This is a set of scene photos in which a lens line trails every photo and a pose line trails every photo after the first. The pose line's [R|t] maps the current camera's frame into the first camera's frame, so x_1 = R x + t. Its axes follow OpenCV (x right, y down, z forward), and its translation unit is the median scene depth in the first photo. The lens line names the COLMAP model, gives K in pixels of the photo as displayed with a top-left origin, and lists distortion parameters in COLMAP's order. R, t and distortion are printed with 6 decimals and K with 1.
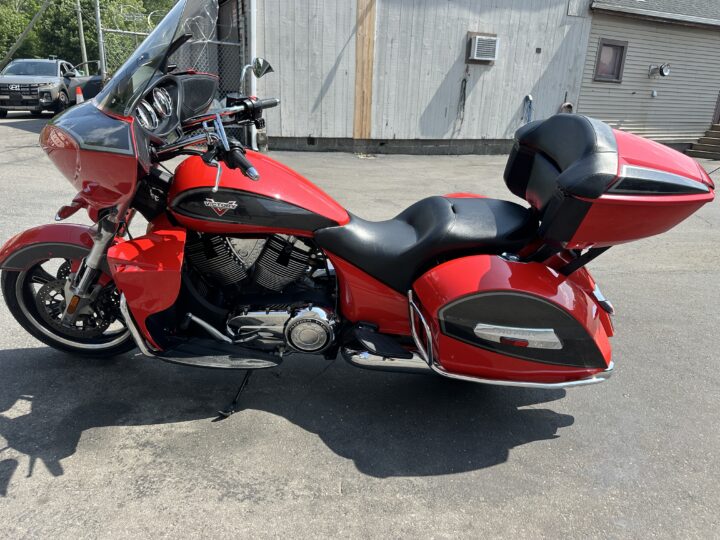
lens RADIAL K [[522.1, 0, 359.3], [0, 522.1, 286.2], [0, 0, 1]] dist [-0.009689, -0.006799]
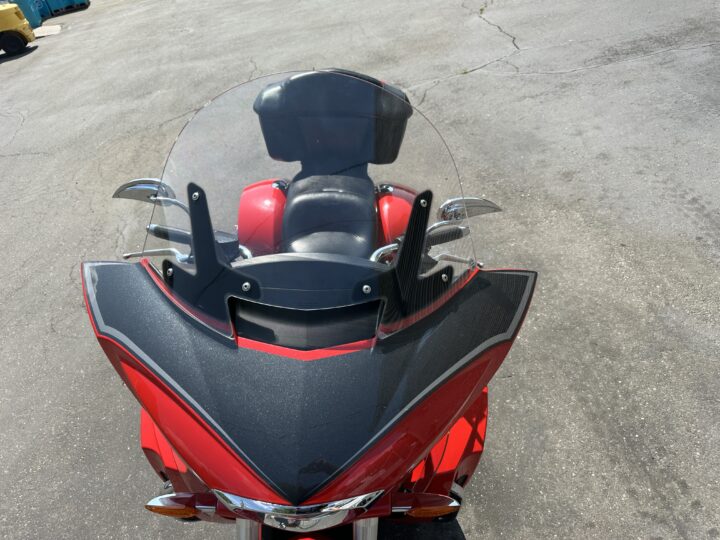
lens RADIAL K [[524.3, 0, 362.7], [0, 524.3, 267.3], [0, 0, 1]] dist [-0.030405, 0.022012]
pose [[0.009177, -0.636658, 0.771091, -0.155123], [0.513175, 0.664832, 0.542817, -0.125022], [-0.858235, 0.390723, 0.332818, 0.134833]]
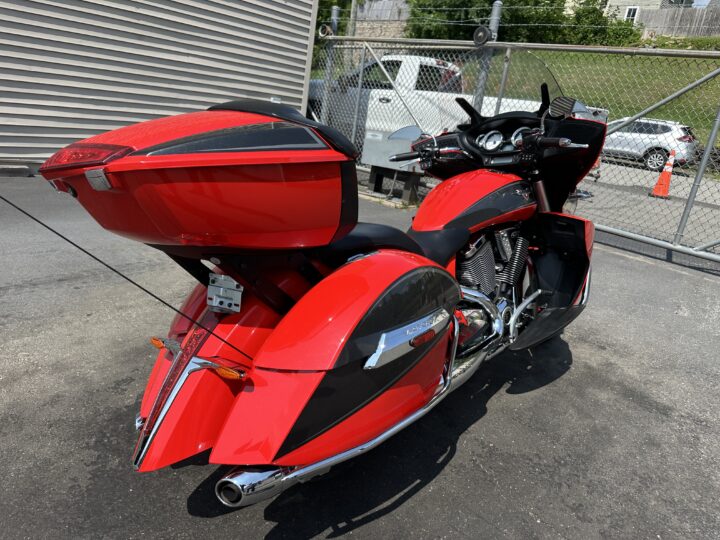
lens RADIAL K [[514.4, 0, 360.0], [0, 514.4, 277.3], [0, 0, 1]] dist [0.005625, -0.000957]
pose [[-0.708054, 0.093038, -0.700003, 0.167077], [-0.384256, 0.780911, 0.492468, -0.109011], [0.592458, 0.617674, -0.517177, 0.318930]]
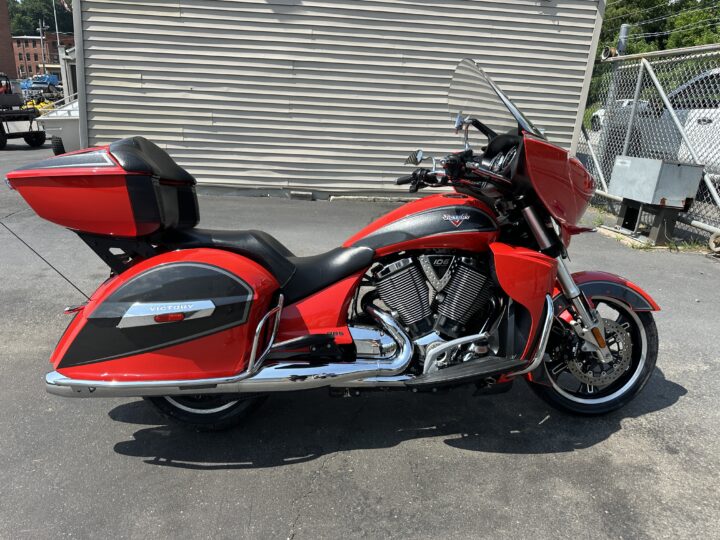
lens RADIAL K [[520.8, 0, 357.7], [0, 520.8, 269.1], [0, 0, 1]] dist [-0.003728, -0.005387]
pose [[-0.996295, -0.074855, -0.042346, -0.005189], [-0.085139, 0.788806, 0.608718, -0.162245], [-0.012163, 0.610068, -0.792256, 0.400769]]
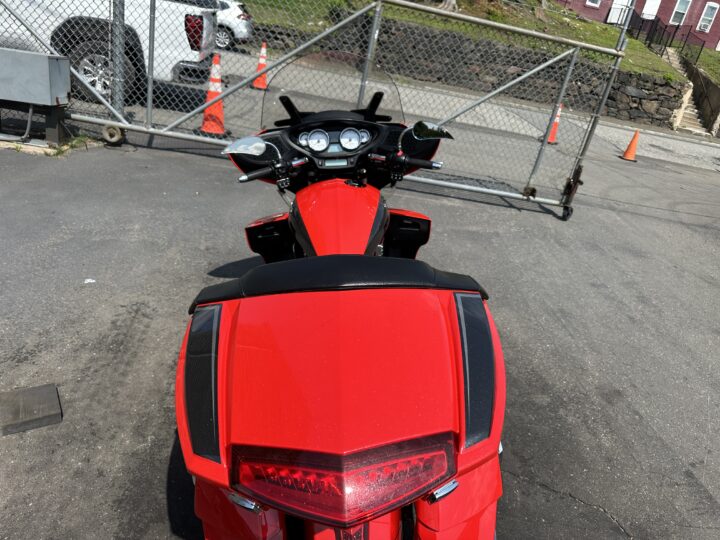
lens RADIAL K [[519.3, 0, 363.2], [0, 519.3, 272.4], [0, 0, 1]] dist [-0.004278, -0.004465]
pose [[0.028925, 0.374928, -0.926603, 0.191759], [-0.511564, 0.801947, 0.308520, -0.097716], [0.858758, 0.465092, 0.214996, 0.171881]]
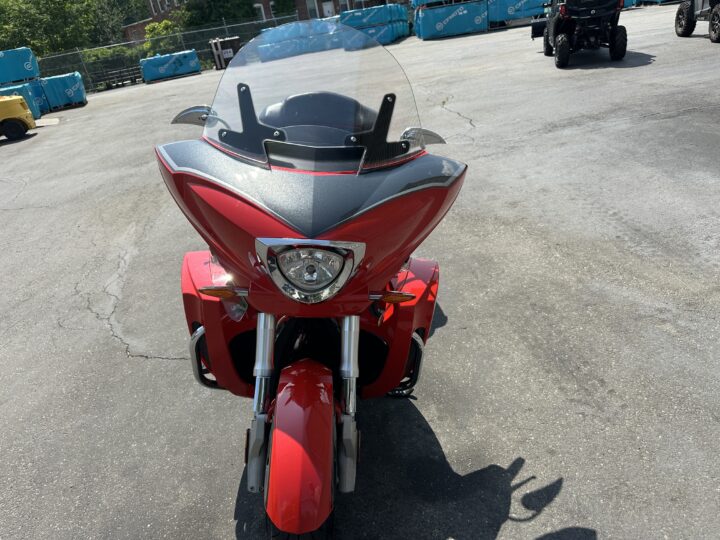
lens RADIAL K [[520.8, 0, 357.7], [0, 520.8, 269.1], [0, 0, 1]] dist [-0.003728, -0.005387]
pose [[-0.020837, -0.479696, 0.877187, -0.234946], [0.486614, 0.761574, 0.428032, -0.104209], [-0.873369, 0.435770, 0.217558, 0.150927]]
